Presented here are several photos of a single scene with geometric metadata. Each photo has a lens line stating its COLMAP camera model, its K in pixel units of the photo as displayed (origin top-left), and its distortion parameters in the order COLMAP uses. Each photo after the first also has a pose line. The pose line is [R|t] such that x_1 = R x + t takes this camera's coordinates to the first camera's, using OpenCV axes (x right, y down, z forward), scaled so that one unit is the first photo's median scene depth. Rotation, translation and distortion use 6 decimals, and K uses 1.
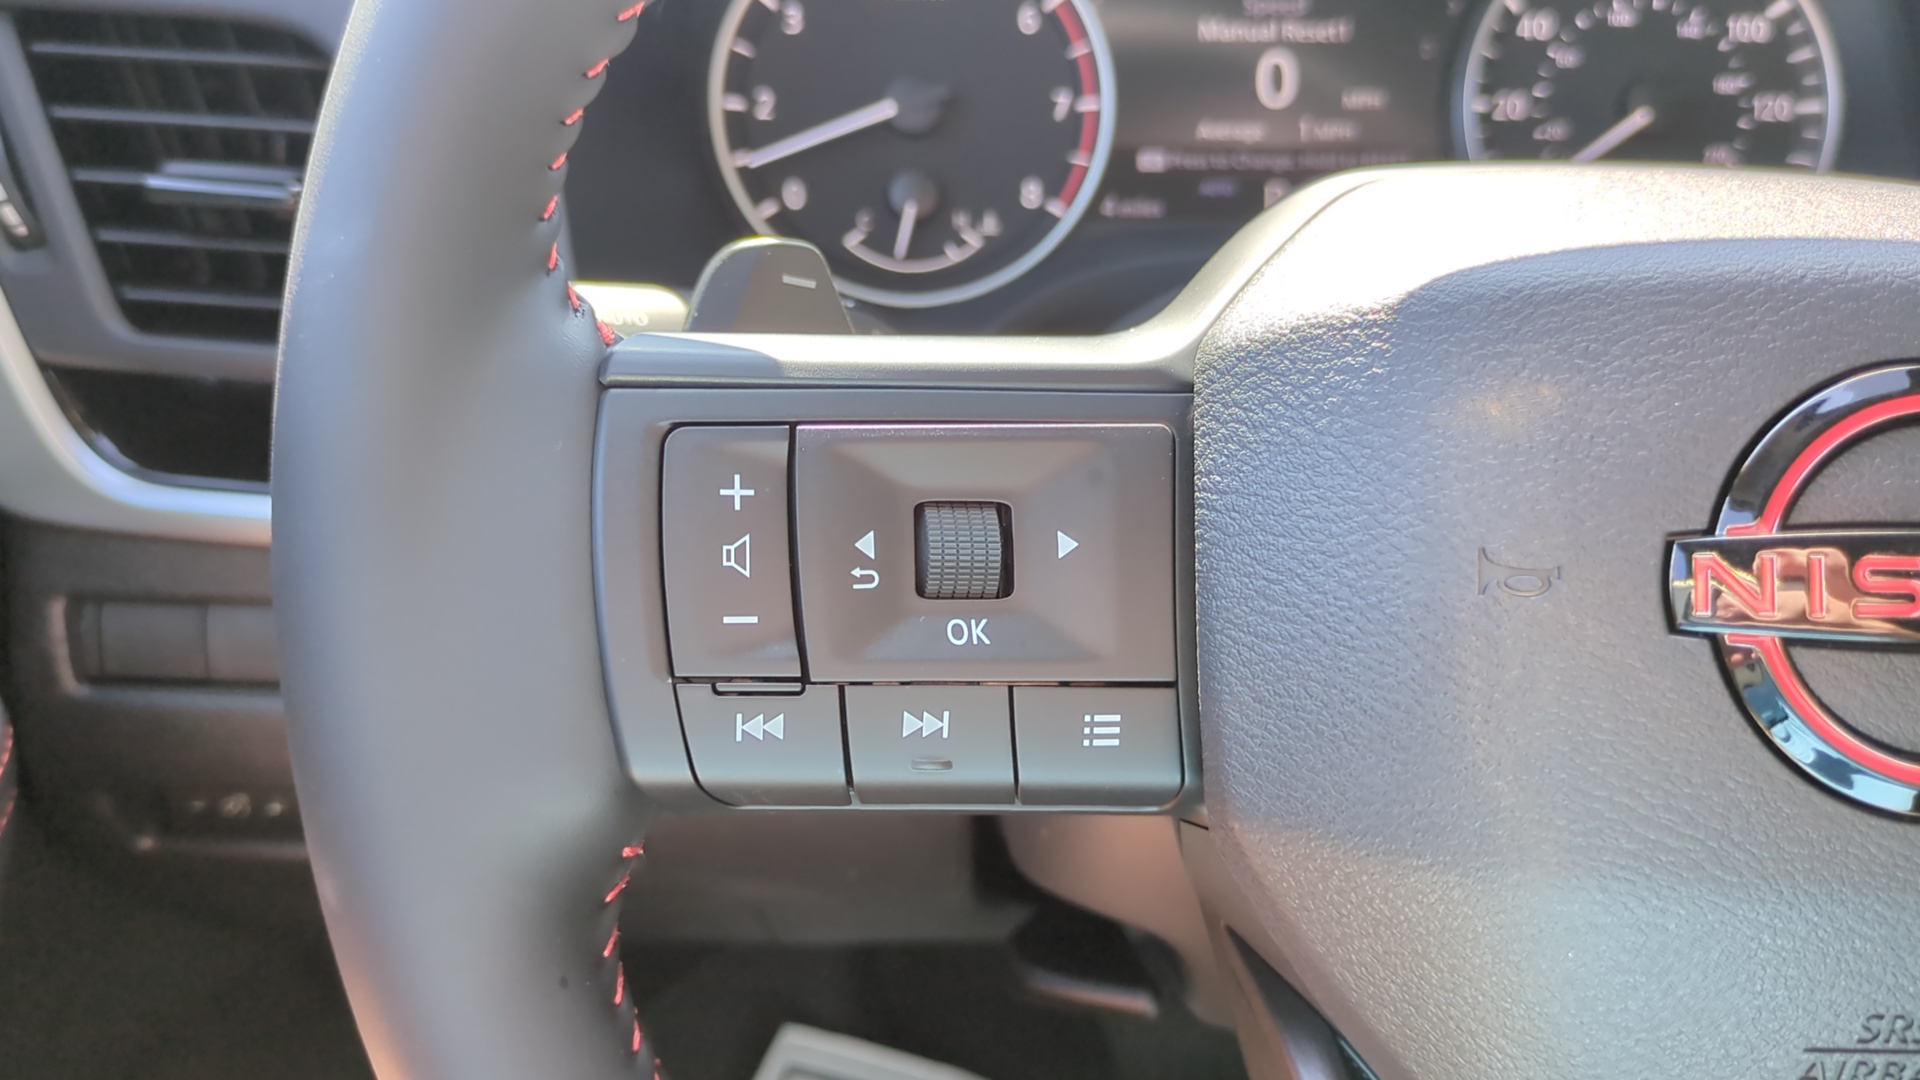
lens RADIAL K [[1649.7, 0, 960.0], [0, 1649.7, 540.0], [0, 0, 1]] dist [0.029383, -0.097768]
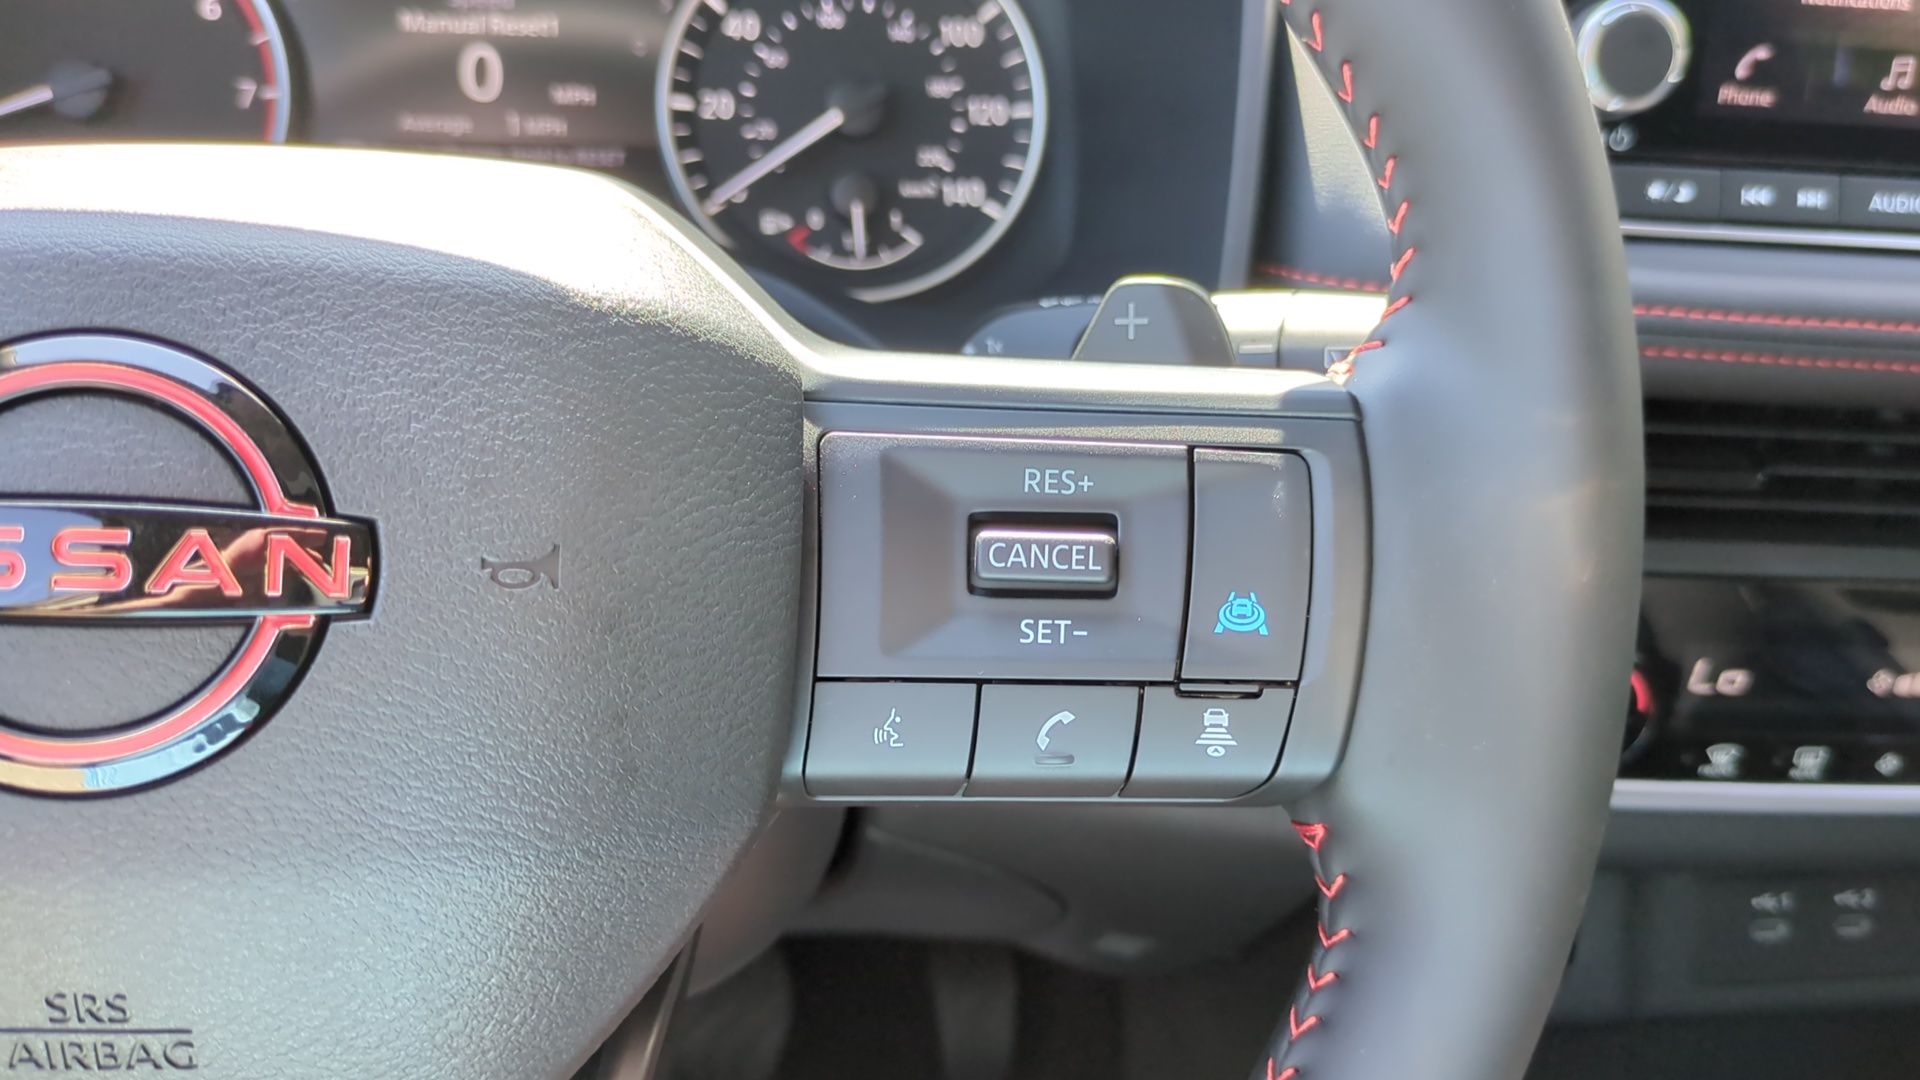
lens RADIAL K [[1649.7, 0, 960.0], [0, 1649.7, 540.0], [0, 0, 1]] dist [0.029383, -0.097768]
pose [[0.997165, 0.003082, 0.075180, 0.405883], [-0.002397, 0.999955, -0.009205, 0.010507], [-0.075205, 0.008999, 0.997127, -0.008510]]
